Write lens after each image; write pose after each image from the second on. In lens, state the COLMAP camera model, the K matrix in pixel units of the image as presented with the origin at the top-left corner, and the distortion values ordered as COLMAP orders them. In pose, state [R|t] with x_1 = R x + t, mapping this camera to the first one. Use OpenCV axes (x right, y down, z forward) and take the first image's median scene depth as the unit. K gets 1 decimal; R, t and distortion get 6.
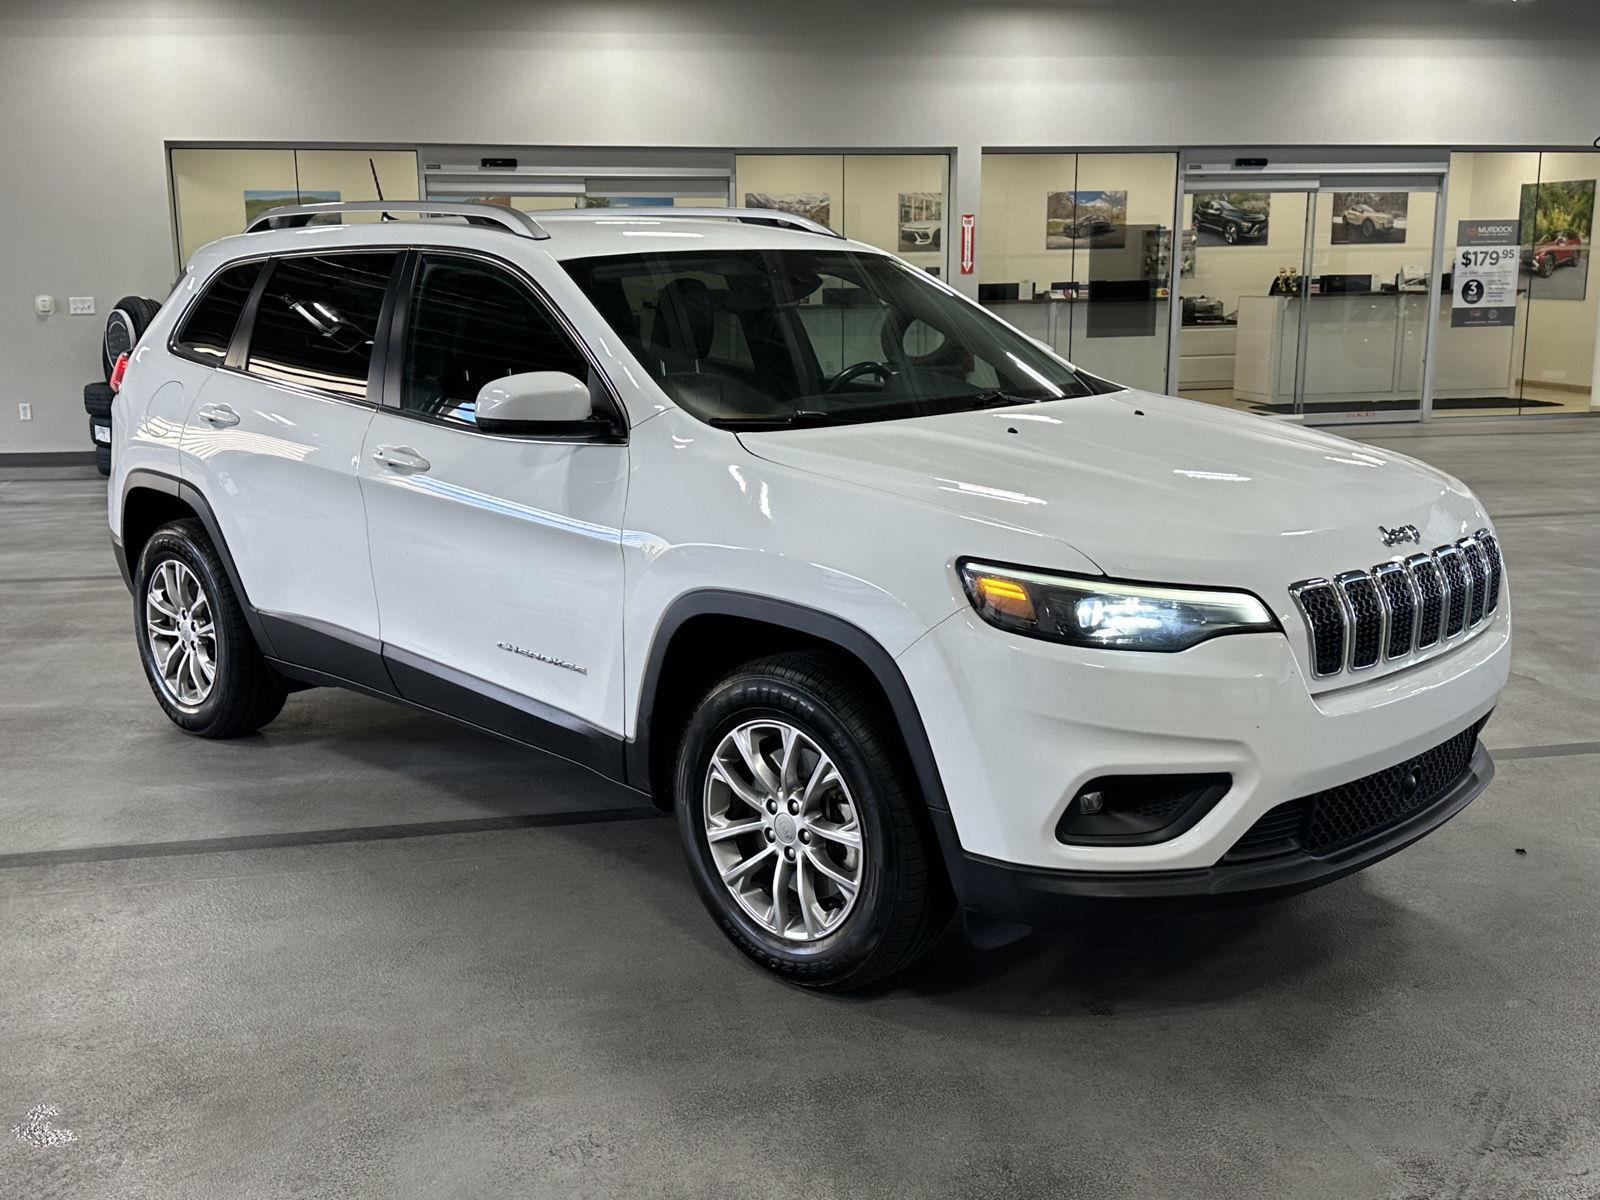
lens RADIAL K [[1614.6, 0, 787.1], [0, 1614.6, 625.2], [0, 0, 1]] dist [0.183961, -0.387518]
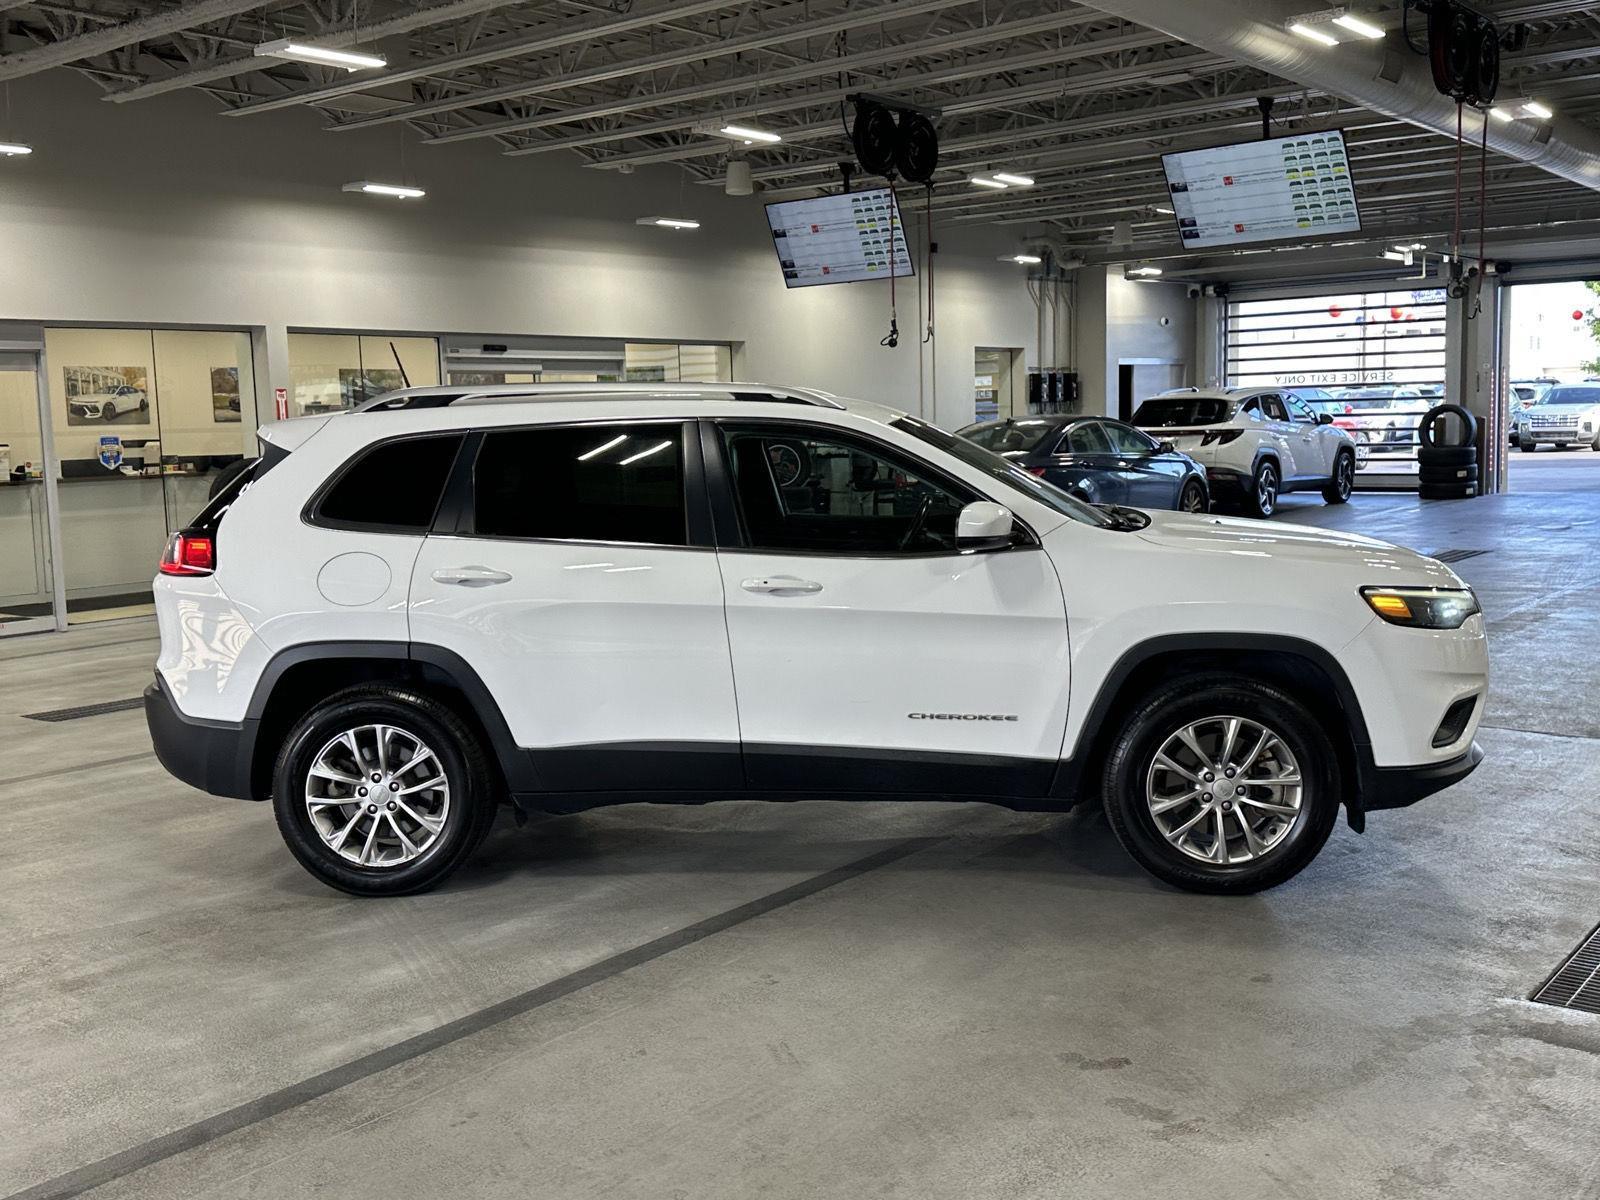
lens RADIAL K [[1617.2, 0, 786.6], [0, 1617.2, 595.2], [0, 0, 1]] dist [0.188626, -0.406107]
pose [[0.761007, -0.084258, 0.643249, -0.993712], [0.161313, 0.984965, -0.061825, -0.017062], [-0.628368, 0.150813, 0.763157, 0.059552]]
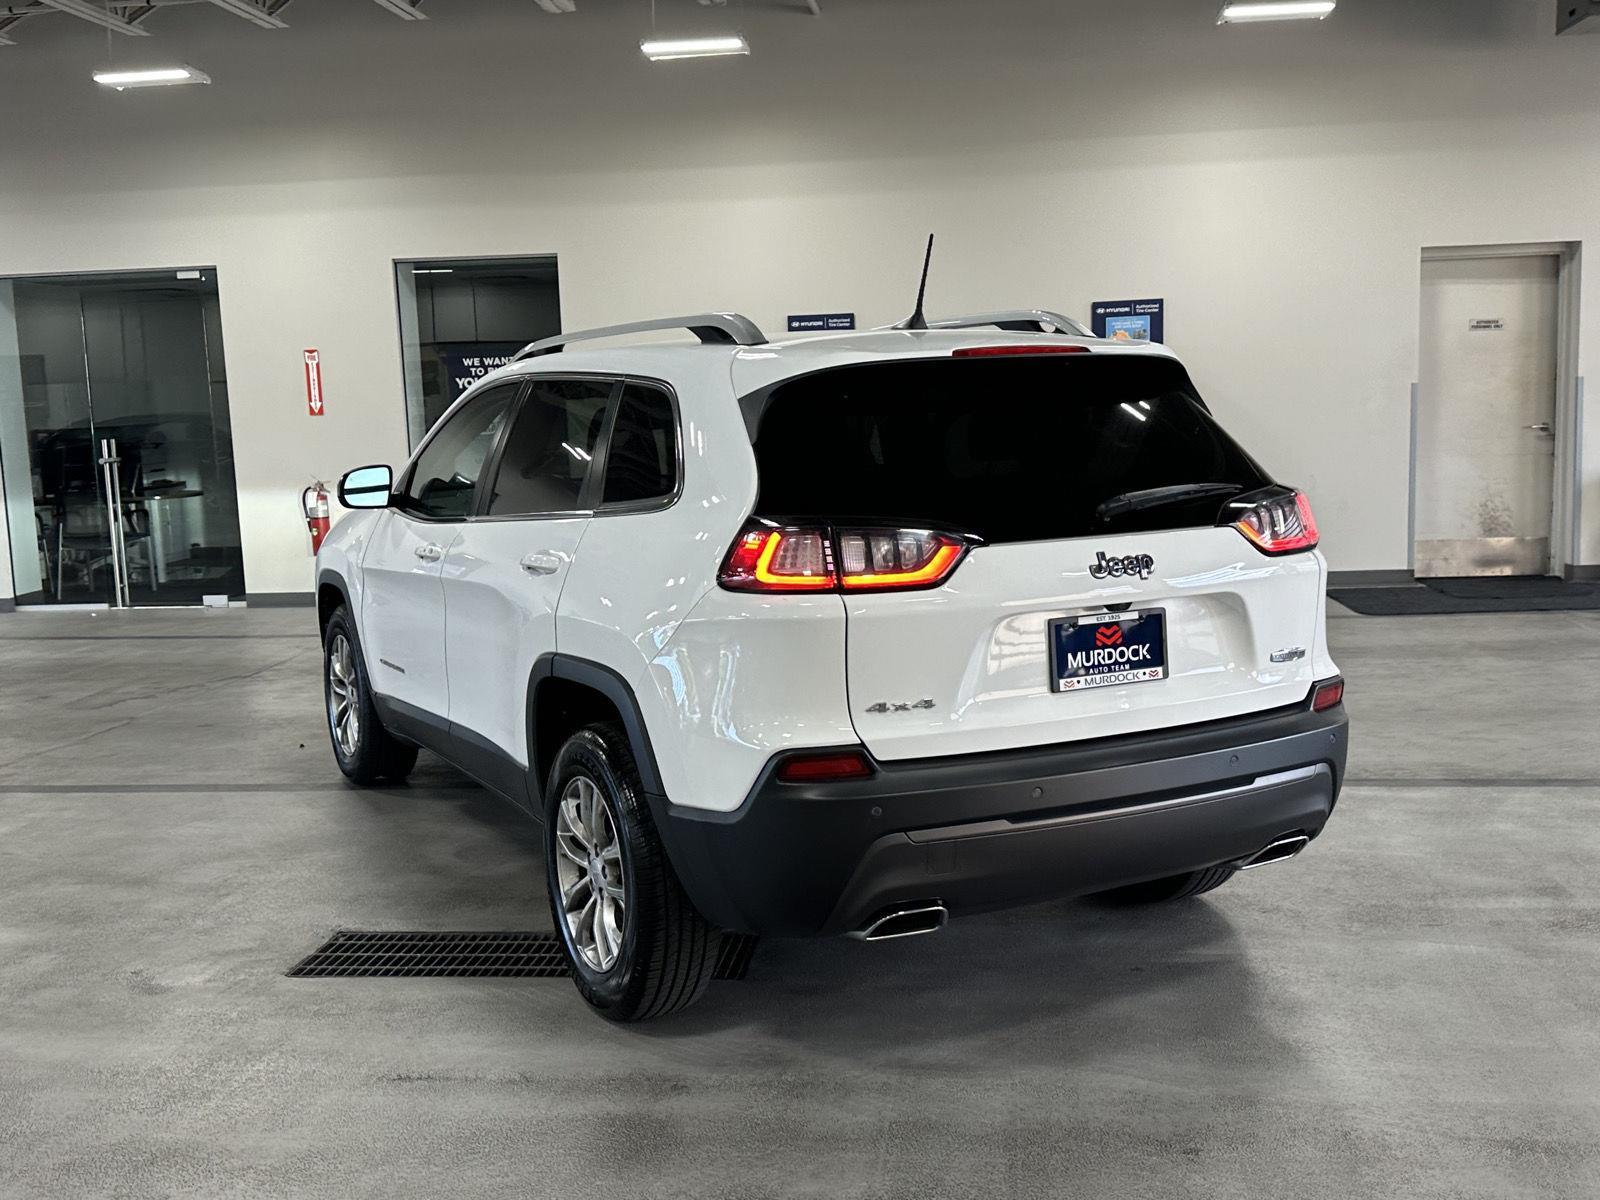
lens RADIAL K [[1617.2, 0, 786.6], [0, 1617.2, 595.2], [0, 0, 1]] dist [0.188626, -0.406107]
pose [[-0.950282, 0.002012, 0.311383, -0.543685], [0.108581, 0.939356, 0.325301, -0.490302], [-0.291845, 0.342939, -0.892872, 2.232882]]
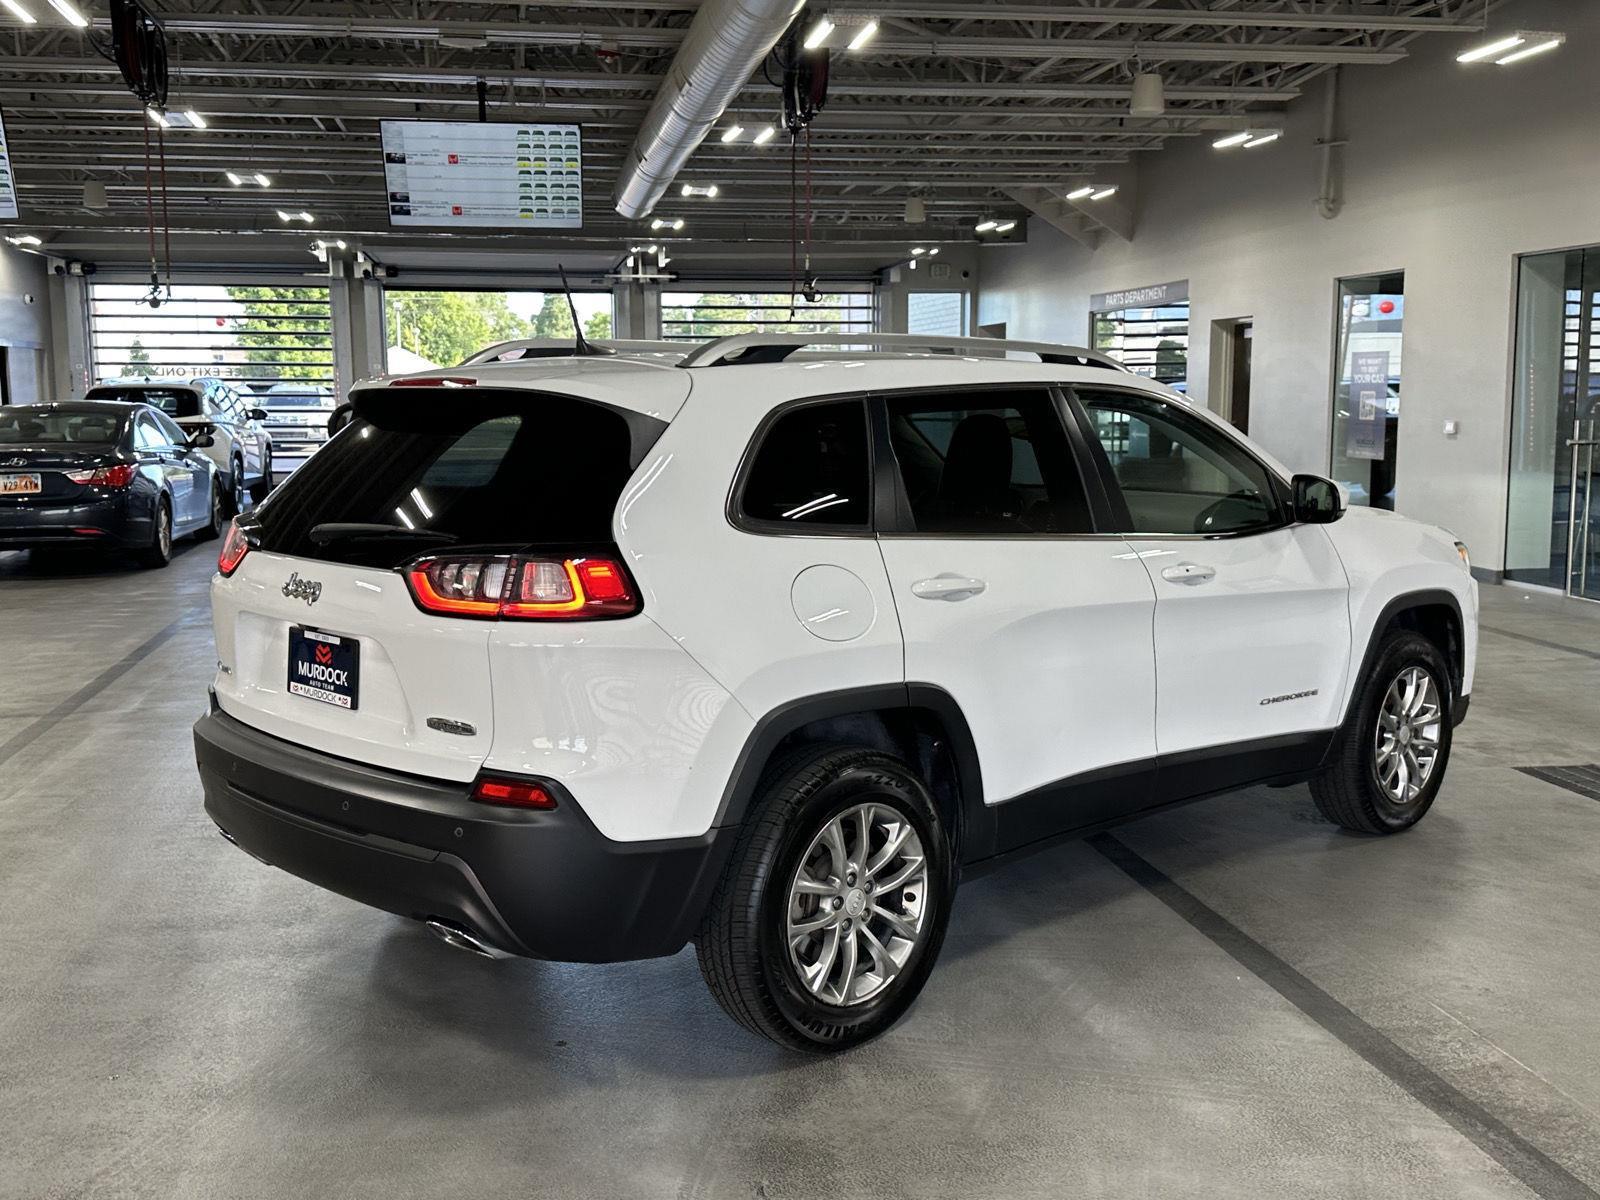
lens RADIAL K [[1617.2, 0, 786.6], [0, 1617.2, 595.2], [0, 0, 1]] dist [0.188626, -0.406107]
pose [[0.026150, -0.116503, 0.992846, -1.297850], [0.223606, 0.968702, 0.107781, -0.257722], [-0.974329, 0.219188, 0.051382, 1.173013]]
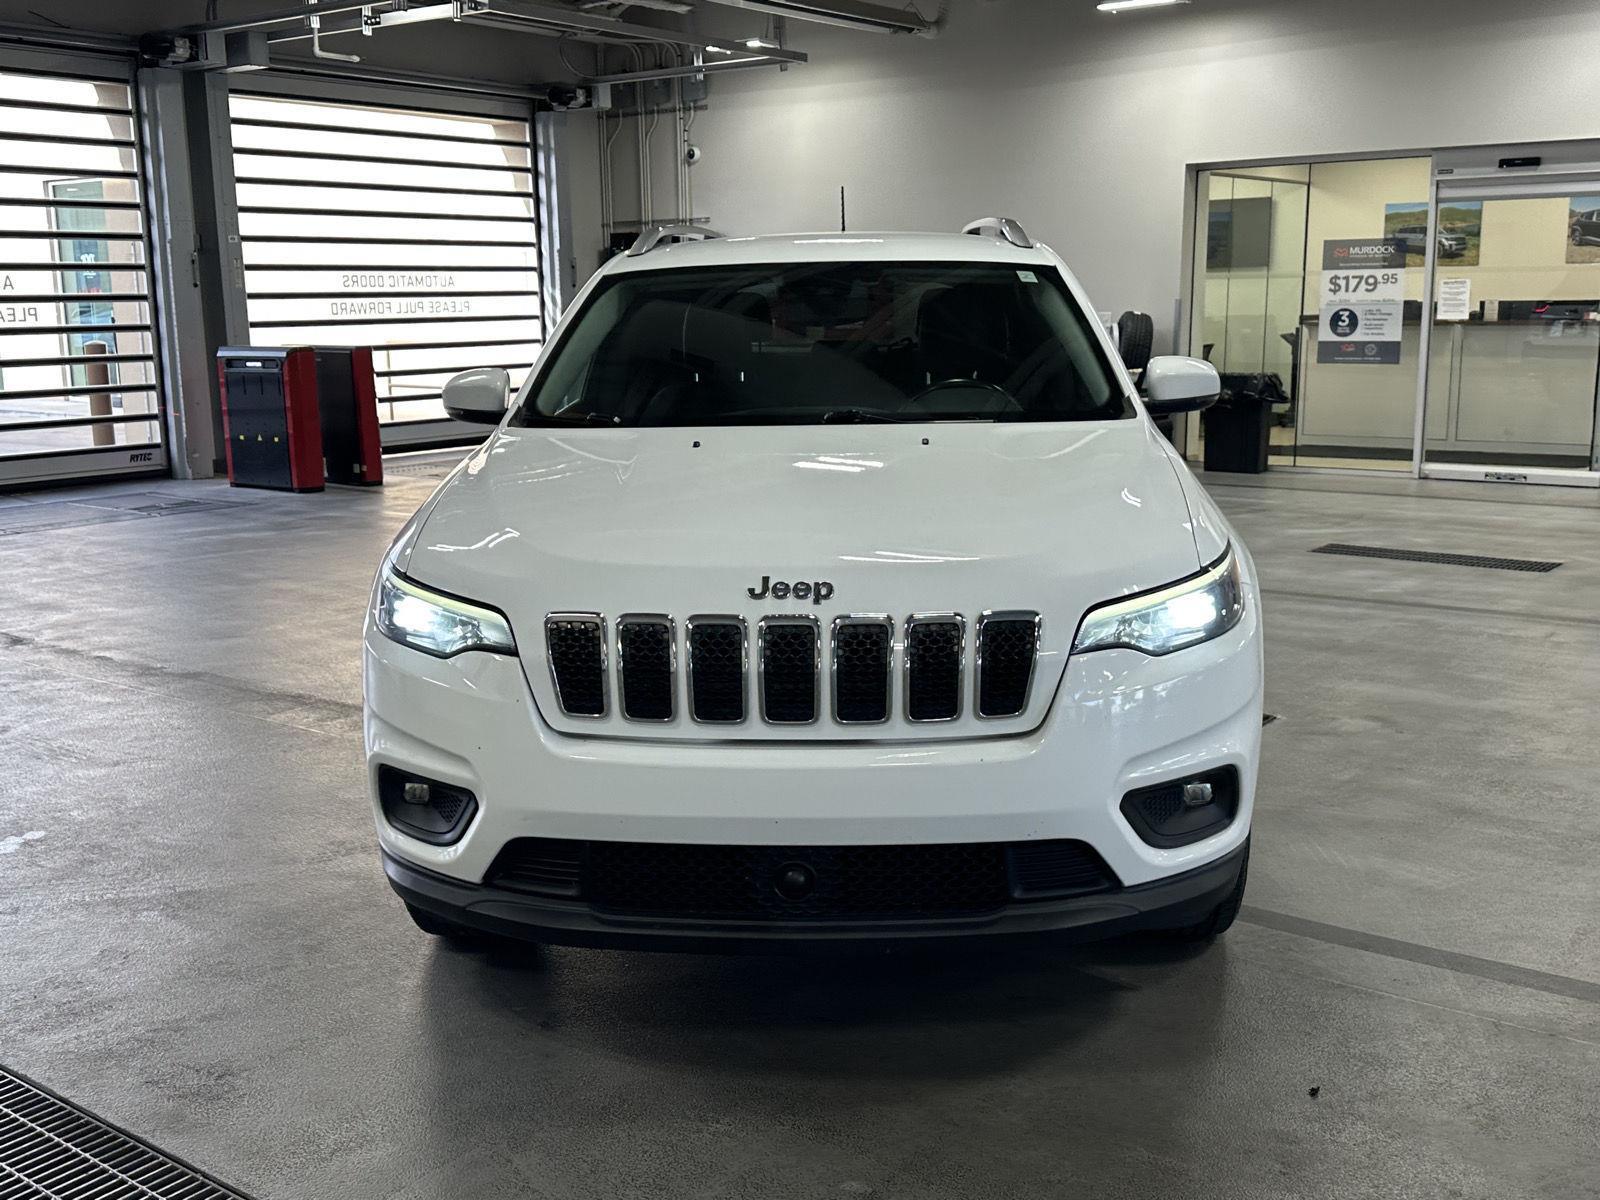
lens RADIAL K [[1609.8, 0, 781.1], [0, 1609.8, 608.5], [0, 0, 1]] dist [0.205046, -0.452475]
pose [[0.657102, 0.143559, -0.740005, 0.759349], [-0.156659, 0.986271, 0.052226, -0.067334], [0.737343, 0.081611, 0.670570, 0.324696]]
